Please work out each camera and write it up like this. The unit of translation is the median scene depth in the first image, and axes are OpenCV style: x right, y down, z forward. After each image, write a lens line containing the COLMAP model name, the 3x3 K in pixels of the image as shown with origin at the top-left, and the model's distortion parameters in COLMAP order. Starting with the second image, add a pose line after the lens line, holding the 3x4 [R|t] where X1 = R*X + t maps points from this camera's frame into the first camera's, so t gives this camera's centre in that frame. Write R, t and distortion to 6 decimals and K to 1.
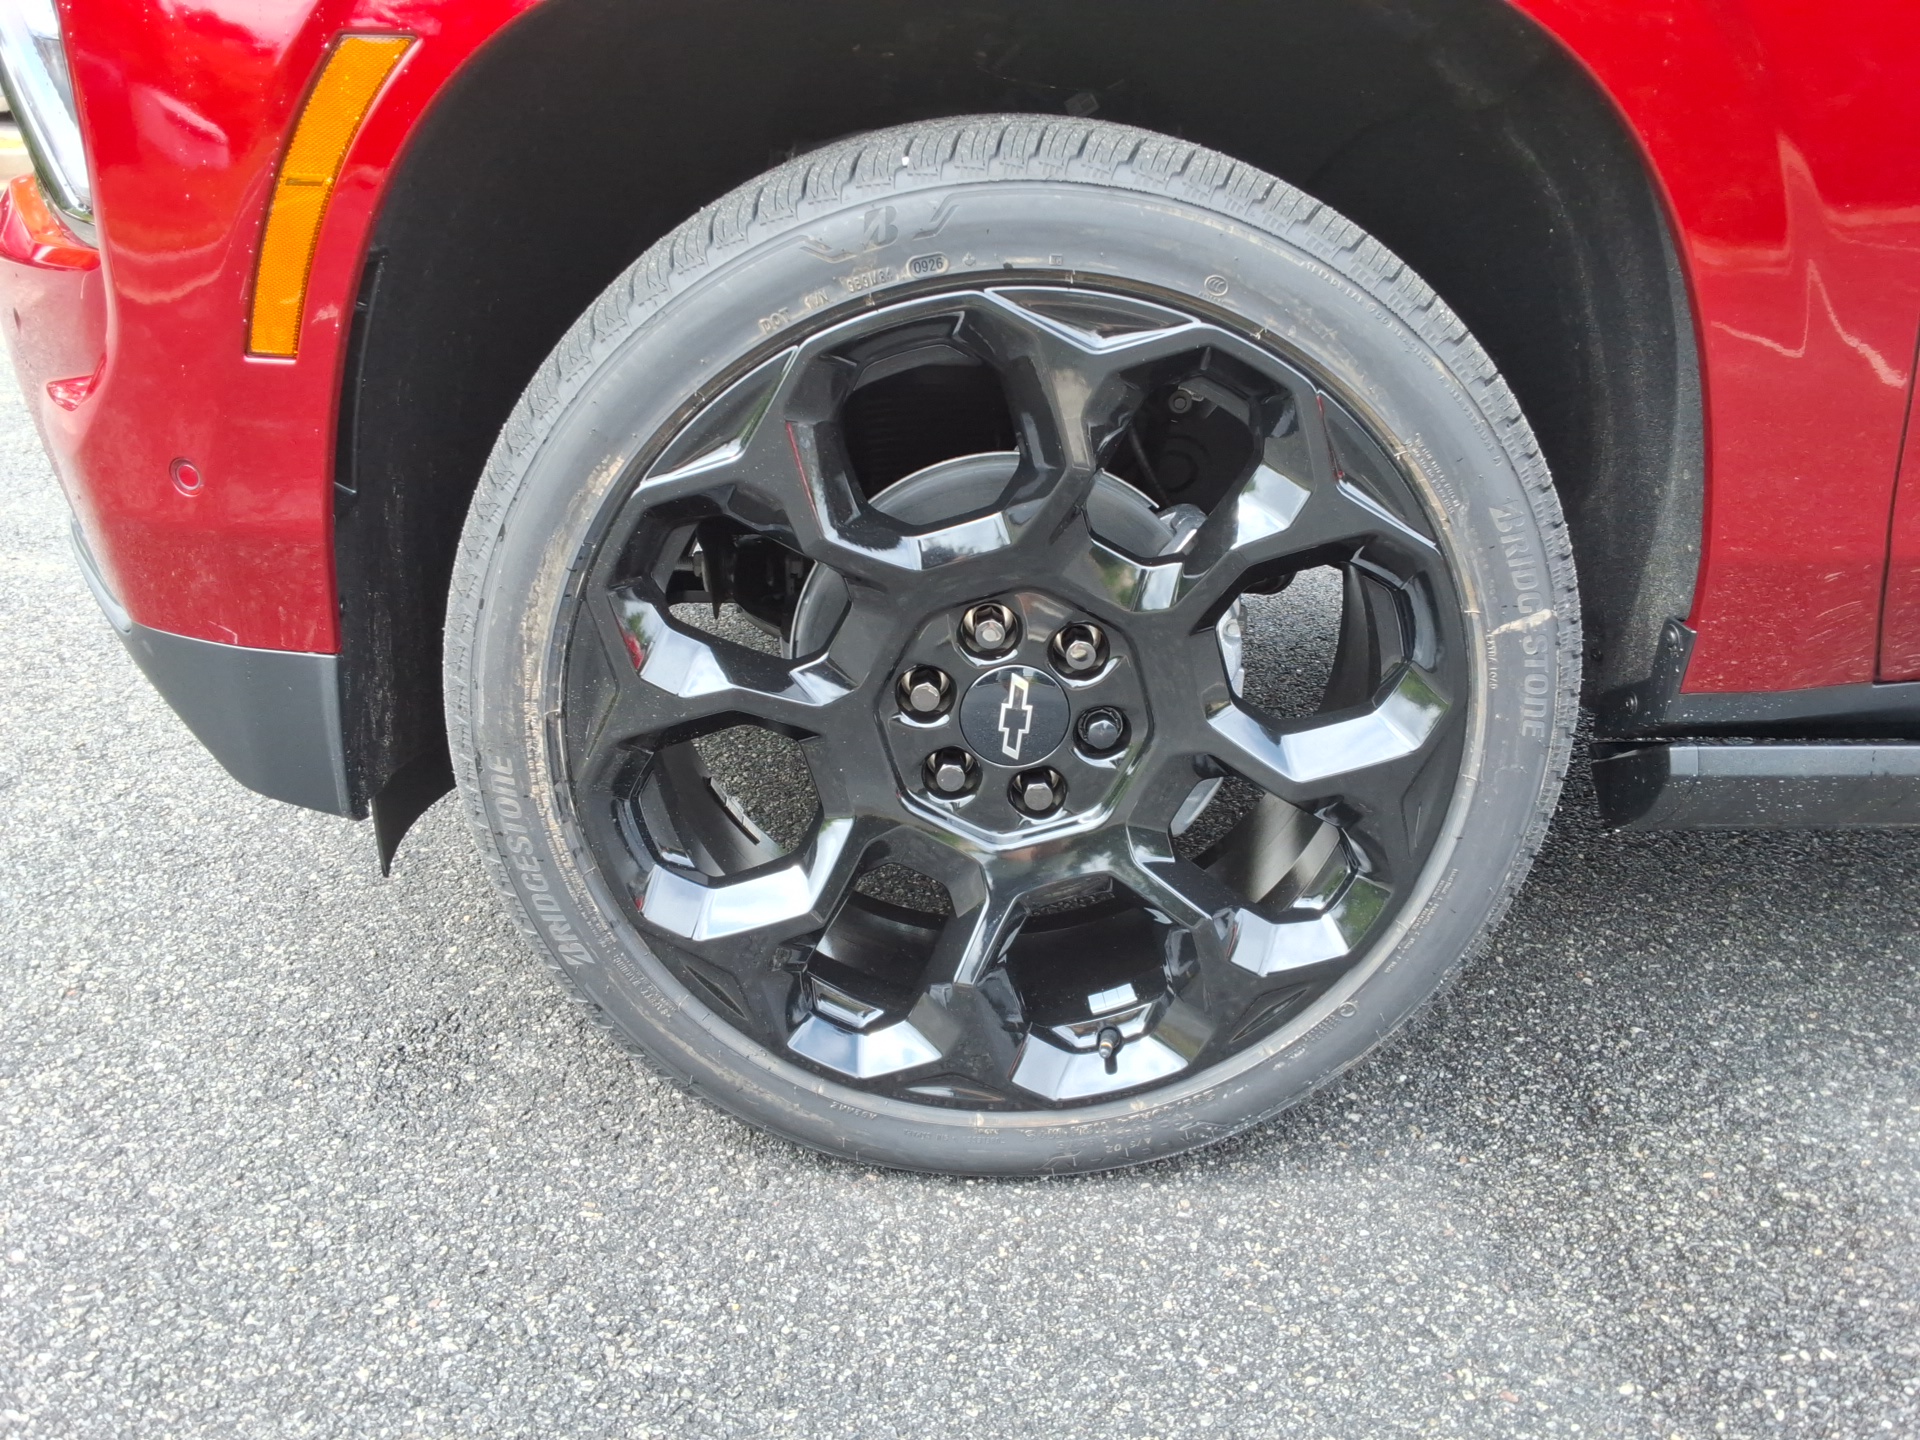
lens RADIAL K [[1542.3, 0, 975.9], [0, 1542.3, 700.9], [0, 0, 1]] dist [0.101851, -0.165011]
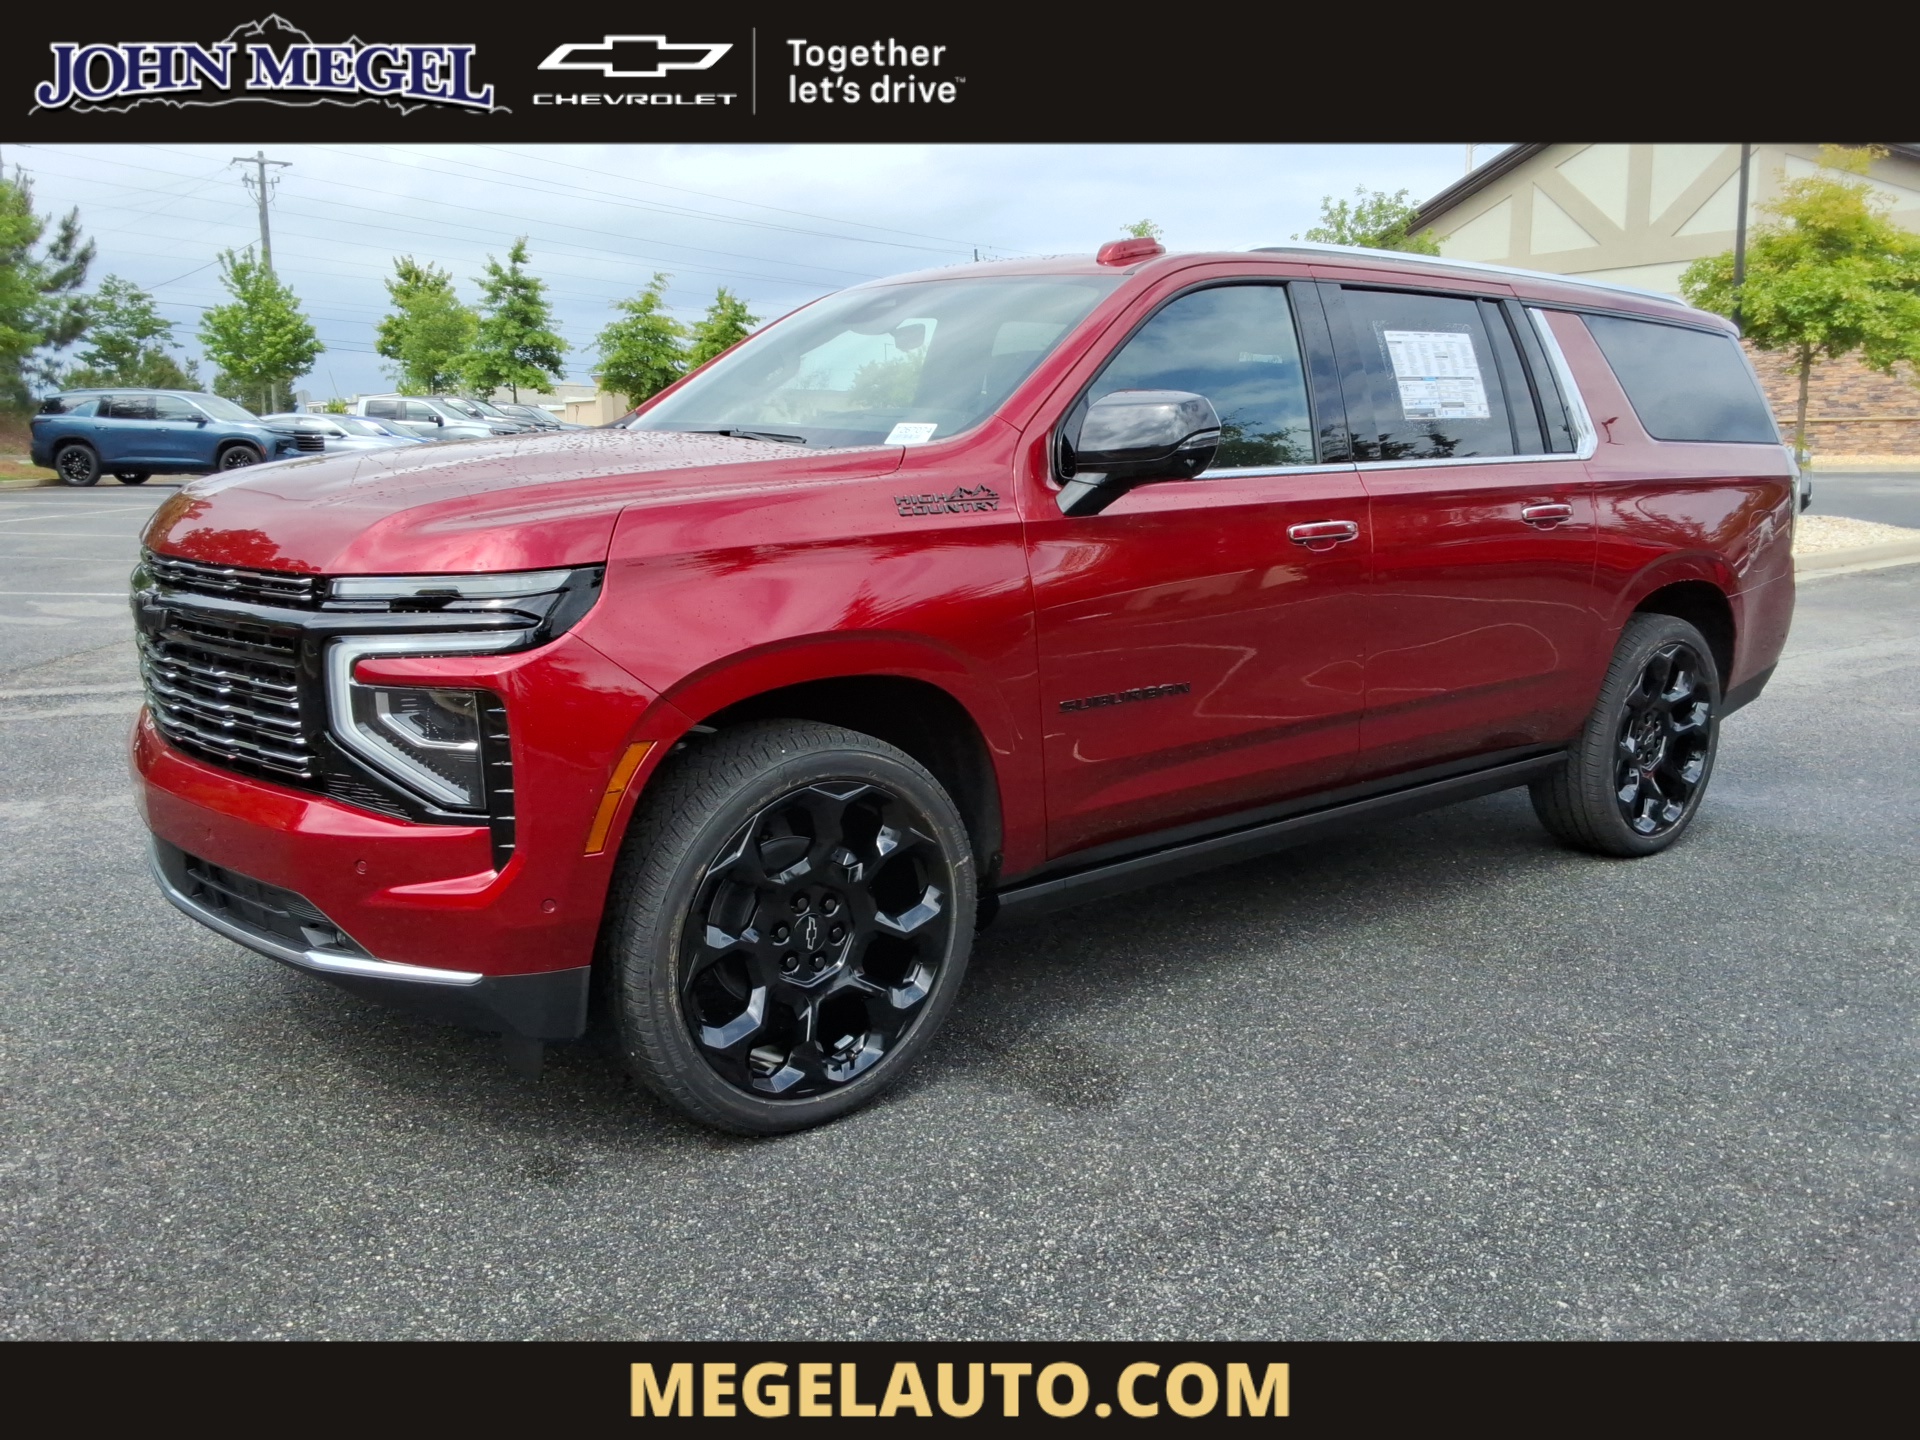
lens RADIAL K [[1530.3, 0, 986.8], [0, 1530.3, 710.0], [0, 0, 1]] dist [0.102093, -0.164338]
pose [[0.786374, -0.132375, 0.603401, -1.253454], [0.248803, 0.961913, -0.113224, 0.014775], [-0.565432, 0.239165, 0.789359, -1.329955]]
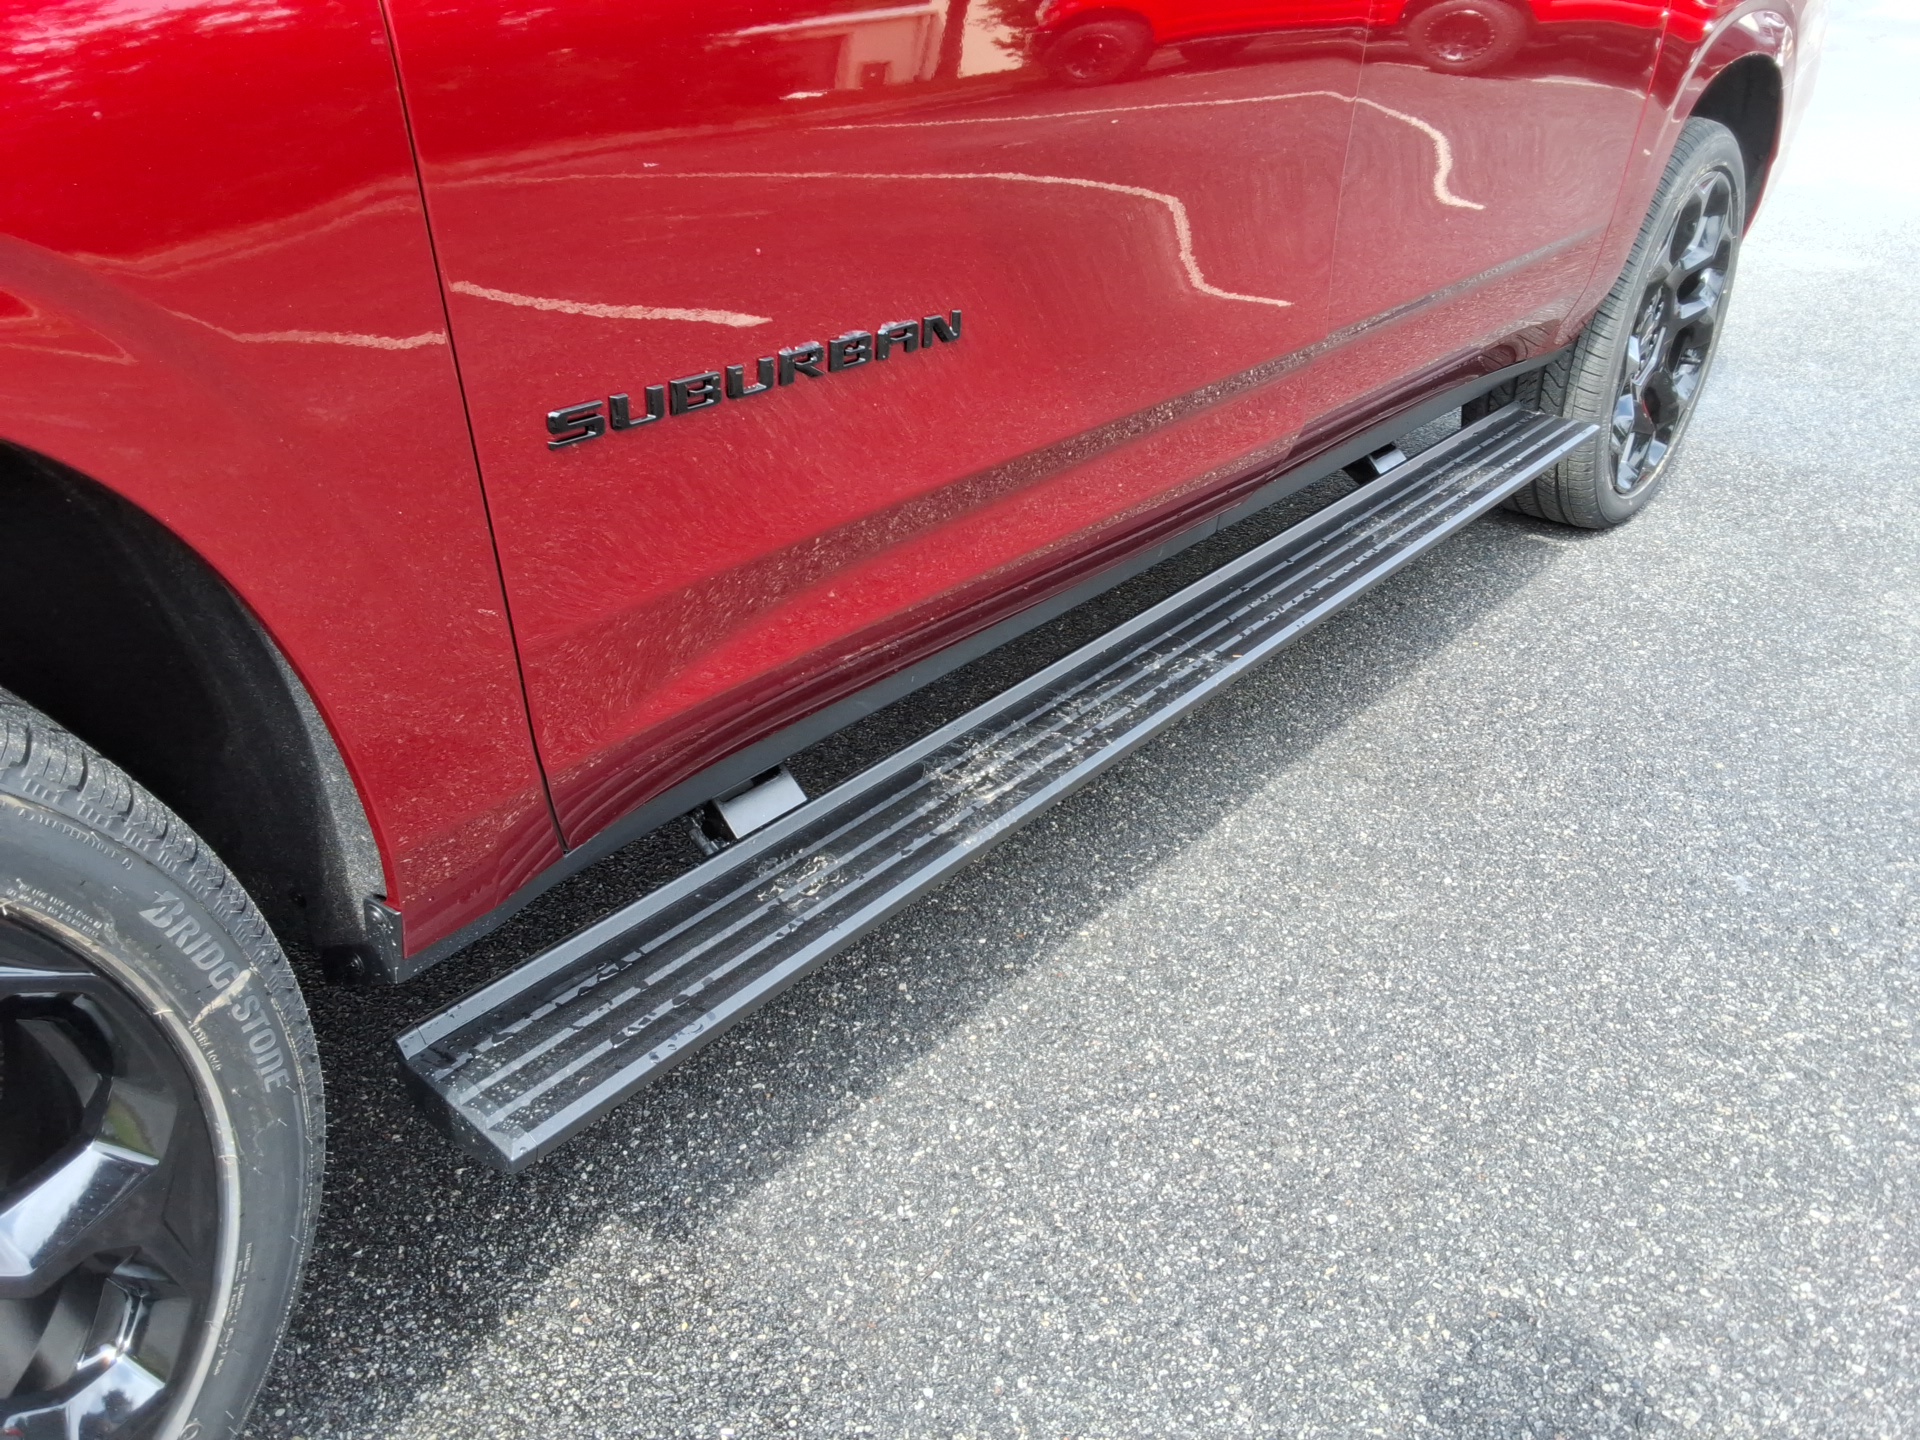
lens RADIAL K [[1551.5, 0, 953.9], [0, 1551.5, 699.6], [0, 0, 1]] dist [0.097240, -0.183524]
pose [[0.658635, -0.344358, 0.669043, 0.078588], [0.268238, 0.938173, 0.218815, -0.264448], [-0.703028, 0.035344, 0.710283, 0.067006]]
